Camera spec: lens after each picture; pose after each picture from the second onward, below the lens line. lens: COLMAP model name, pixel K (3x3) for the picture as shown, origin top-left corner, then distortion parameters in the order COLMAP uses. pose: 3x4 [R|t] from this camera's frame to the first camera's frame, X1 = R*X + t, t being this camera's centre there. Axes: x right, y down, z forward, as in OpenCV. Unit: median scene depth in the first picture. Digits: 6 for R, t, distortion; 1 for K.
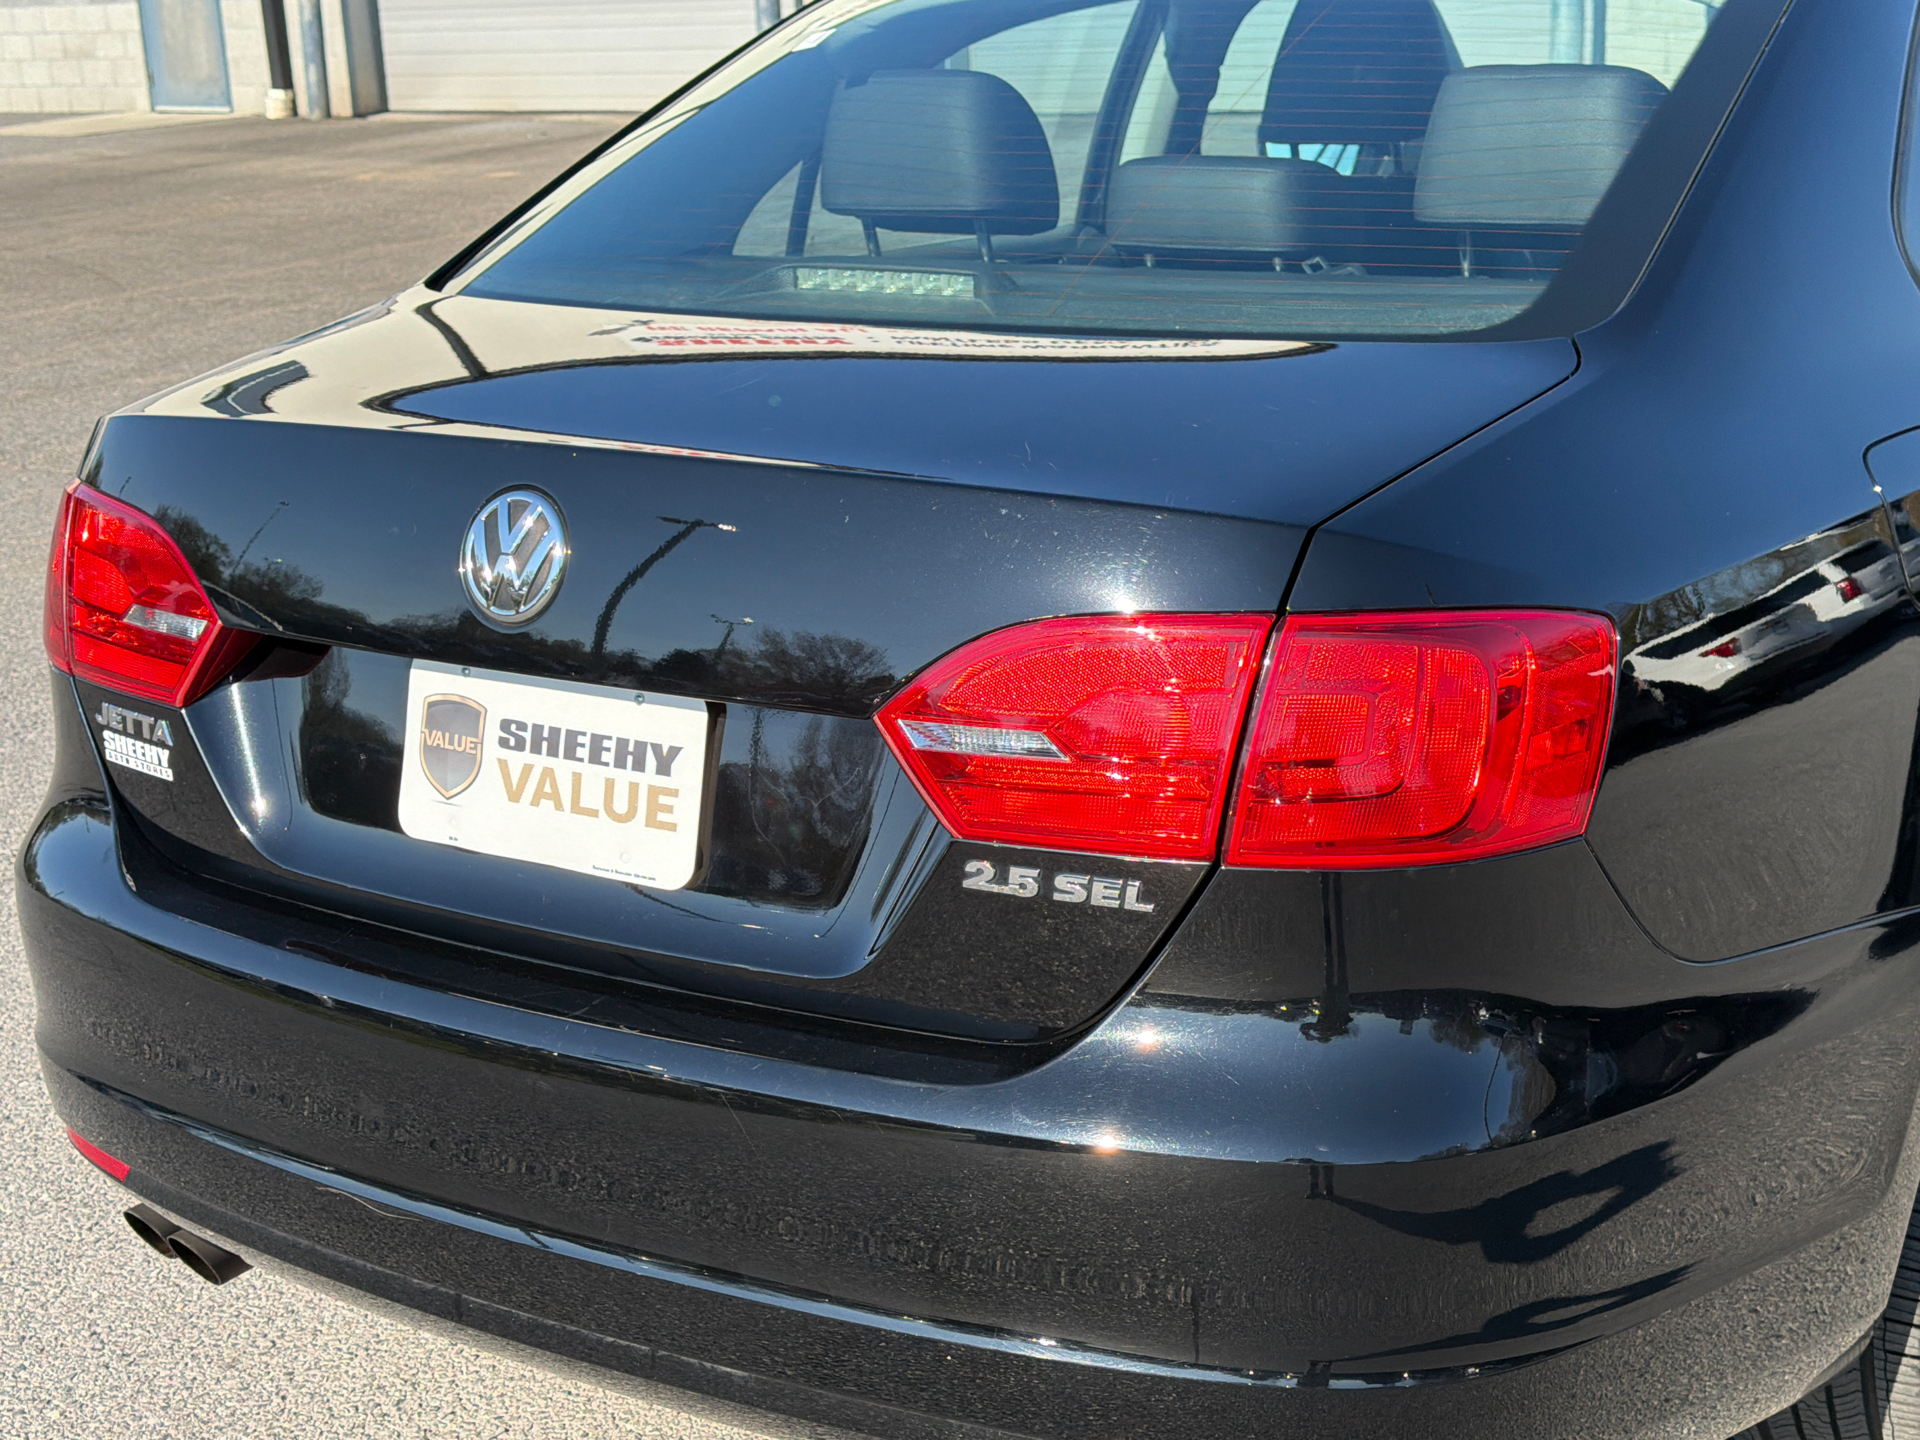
lens RADIAL K [[2746.8, 0, 970.8], [0, 2746.8, 725.0], [0, 0, 1]] dist [0.177555, -0.313423]
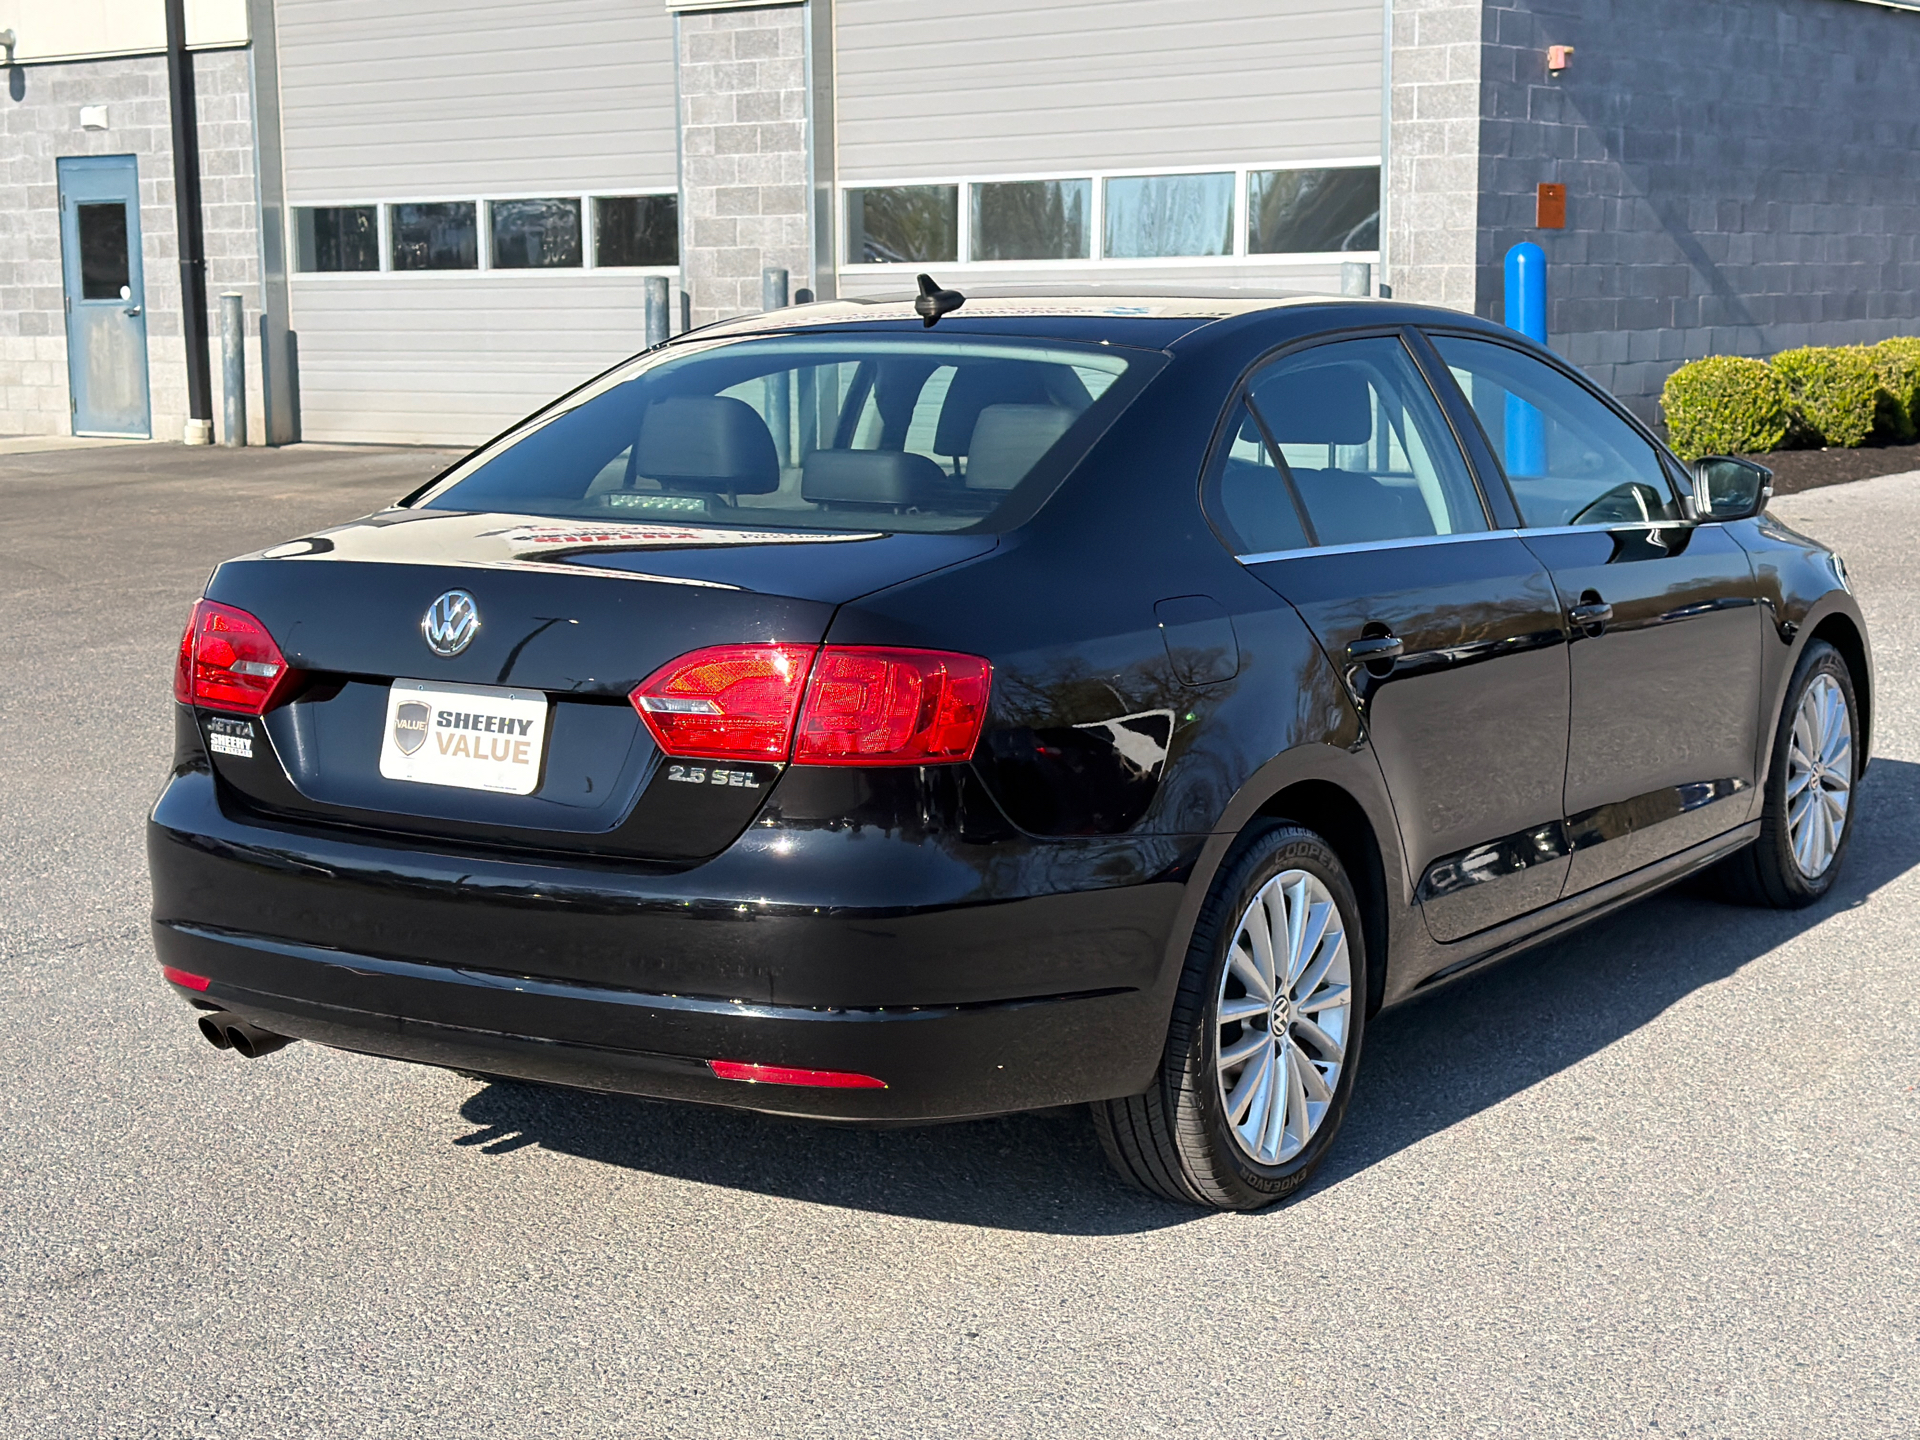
lens RADIAL K [[2942.8, 0, 960.0], [0, 2942.8, 720.0], [0, 0, 1]] dist [0.164197, -0.180063]
pose [[0.999053, 0.033475, 0.027809, 0.025555], [-0.029426, 0.990399, -0.135067, 0.051701], [-0.032063, 0.134121, 0.990446, -0.198971]]
